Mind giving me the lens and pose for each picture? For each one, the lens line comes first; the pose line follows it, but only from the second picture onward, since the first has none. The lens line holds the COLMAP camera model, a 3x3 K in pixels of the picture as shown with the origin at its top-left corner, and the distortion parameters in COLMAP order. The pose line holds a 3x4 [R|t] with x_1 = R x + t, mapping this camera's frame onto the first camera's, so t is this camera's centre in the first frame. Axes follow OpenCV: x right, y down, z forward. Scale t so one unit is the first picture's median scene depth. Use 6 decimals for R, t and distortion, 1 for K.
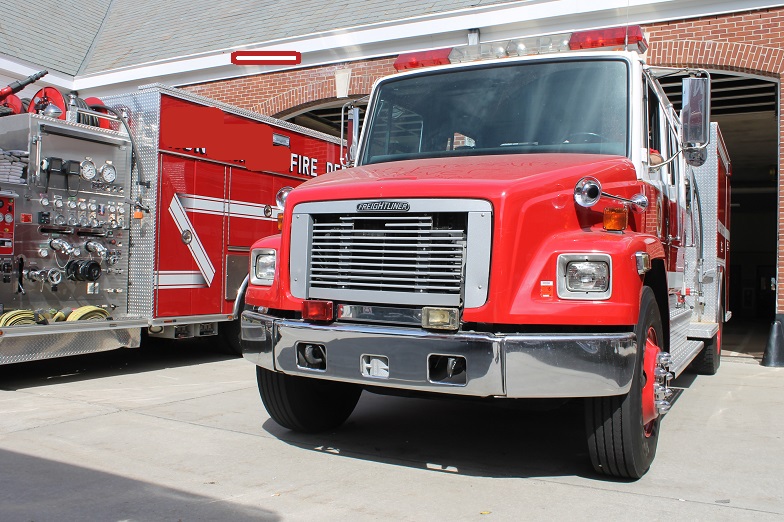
lens RADIAL K [[723.7, 0, 387.2], [0, 723.7, 268.0], [0, 0, 1]] dist [-0.082891, 0.000000]
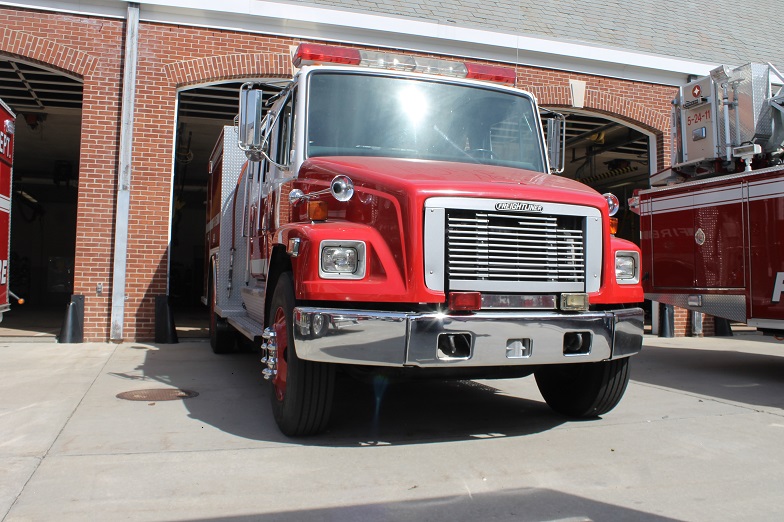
lens RADIAL K [[723.7, 0, 394.8], [0, 723.7, 256.4], [0, 0, 1]] dist [-0.082891, 0.000000]
pose [[0.677602, 0.003610, 0.735420, -0.994080], [-0.001513, 0.999993, -0.003515, -0.002923], [-0.735427, 0.001269, 0.677603, 0.381793]]
